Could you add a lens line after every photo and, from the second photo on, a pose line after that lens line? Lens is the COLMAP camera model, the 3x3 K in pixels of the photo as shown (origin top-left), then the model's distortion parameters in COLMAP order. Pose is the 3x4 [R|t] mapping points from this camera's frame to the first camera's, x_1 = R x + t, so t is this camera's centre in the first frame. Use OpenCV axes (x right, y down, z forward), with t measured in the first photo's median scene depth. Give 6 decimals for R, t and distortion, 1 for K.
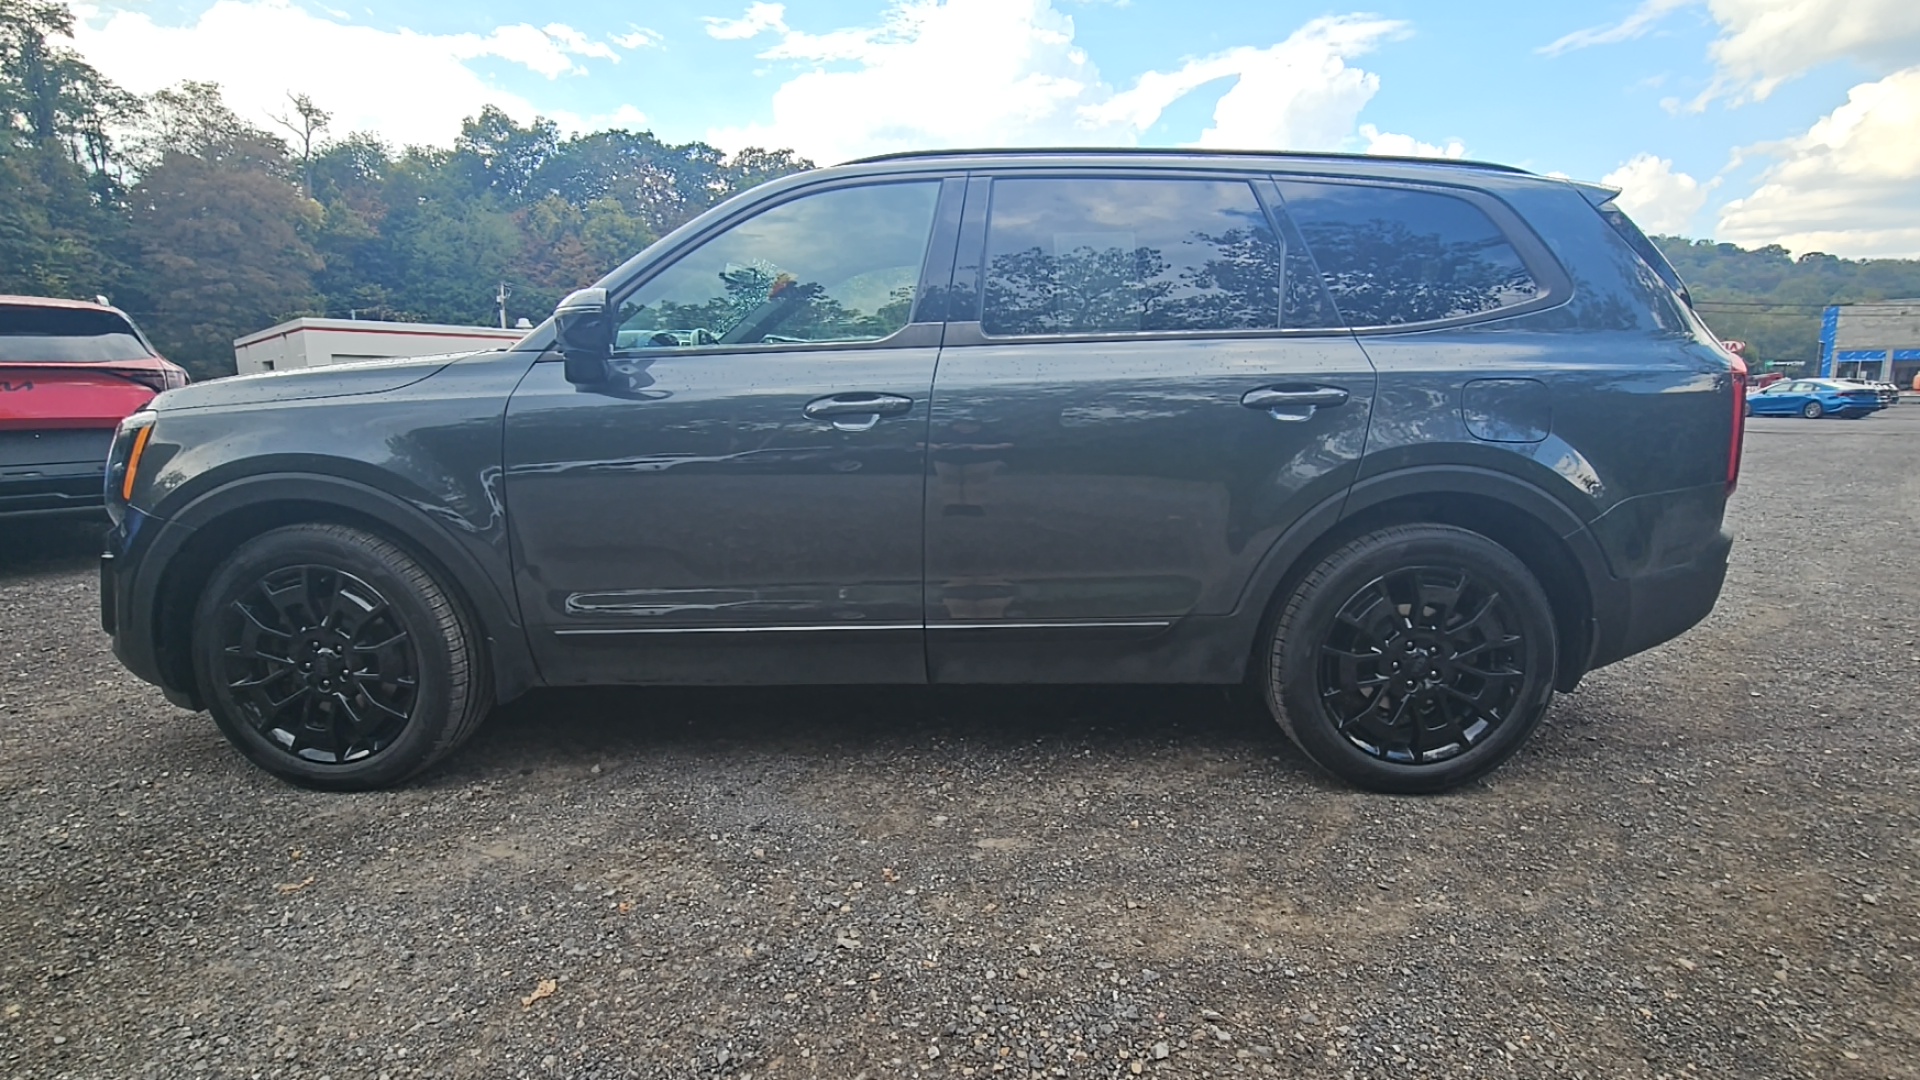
lens RADIAL K [[868.2, 0, 969.3], [0, 868.2, 541.6], [0, 0, 1]] dist [-0.013414, -0.000506]
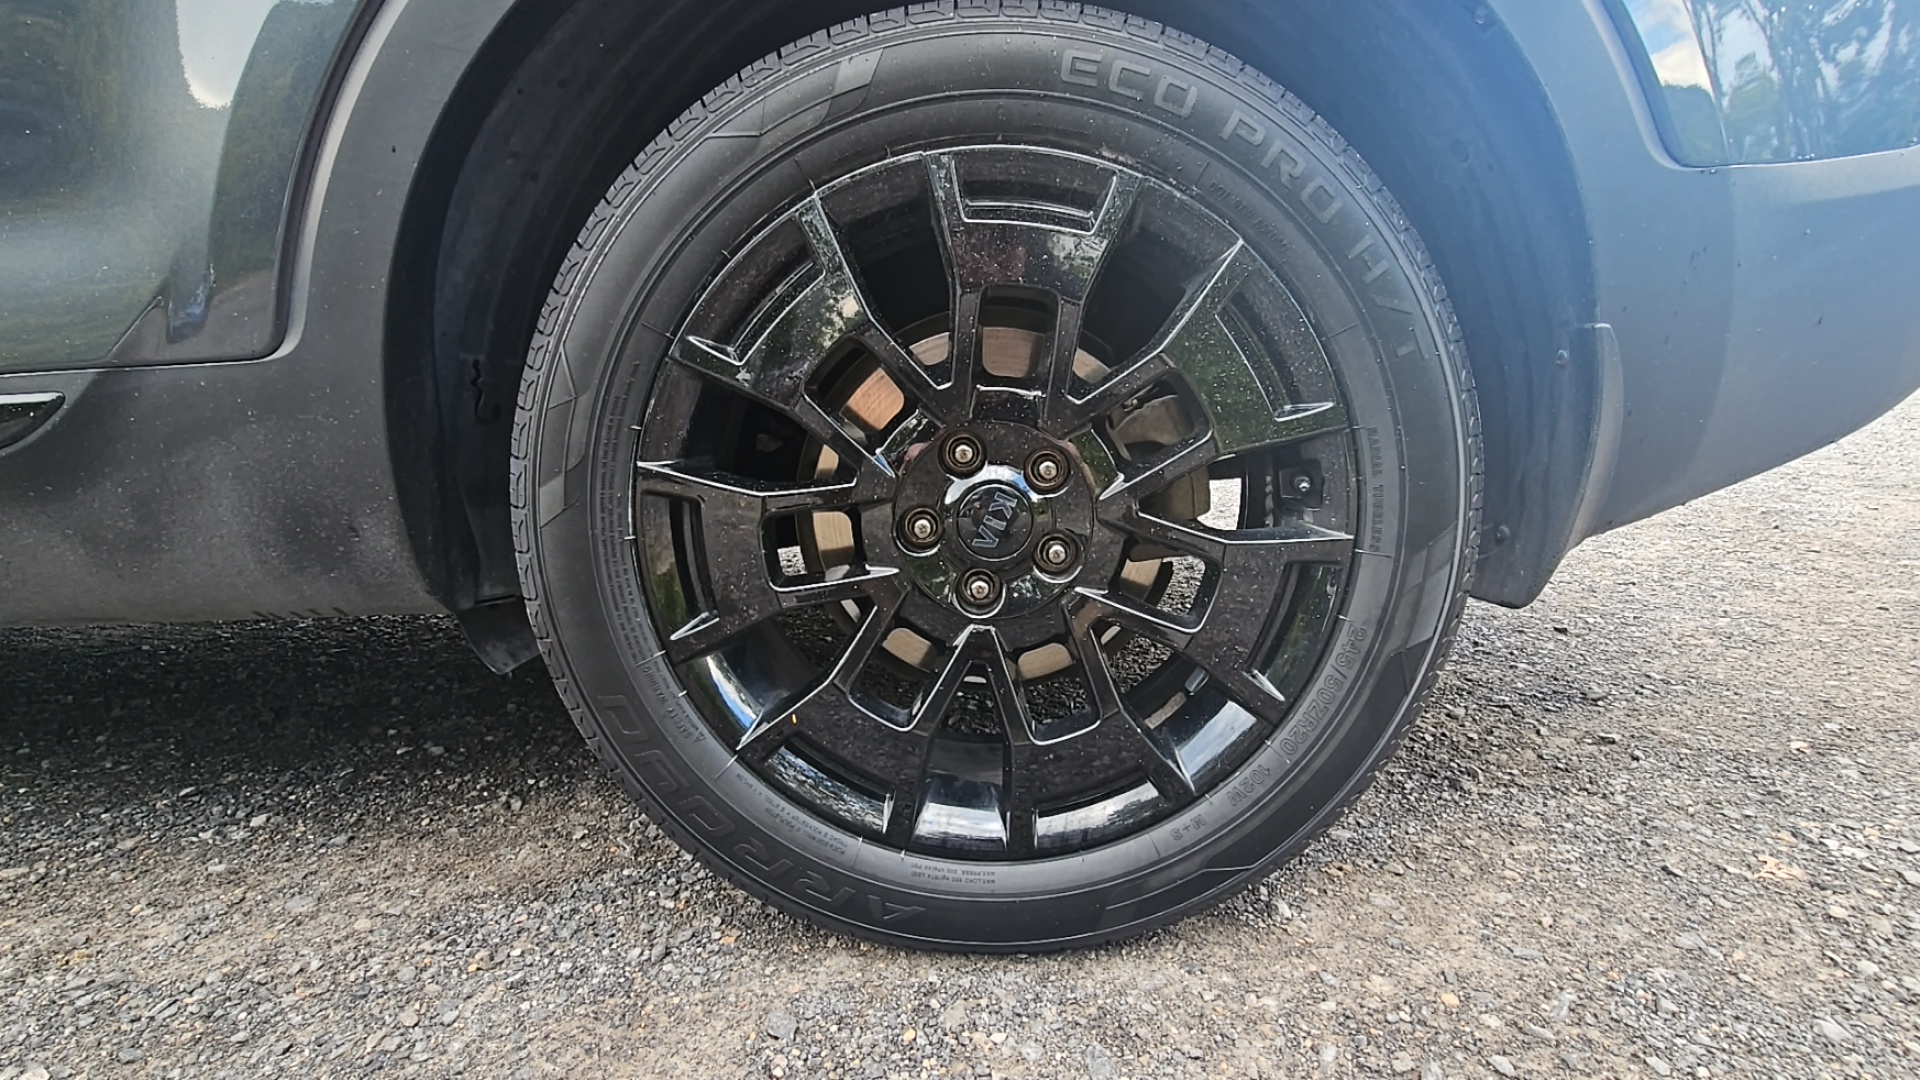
lens RADIAL K [[868.2, 0, 969.3], [0, 868.2, 541.6], [0, 0, 1]] dist [-0.013414, -0.000506]
pose [[0.999304, -0.035086, -0.012679, 0.508099], [0.035226, 0.999319, 0.010950, 0.143706], [0.012286, -0.011389, 0.999860, 0.699473]]
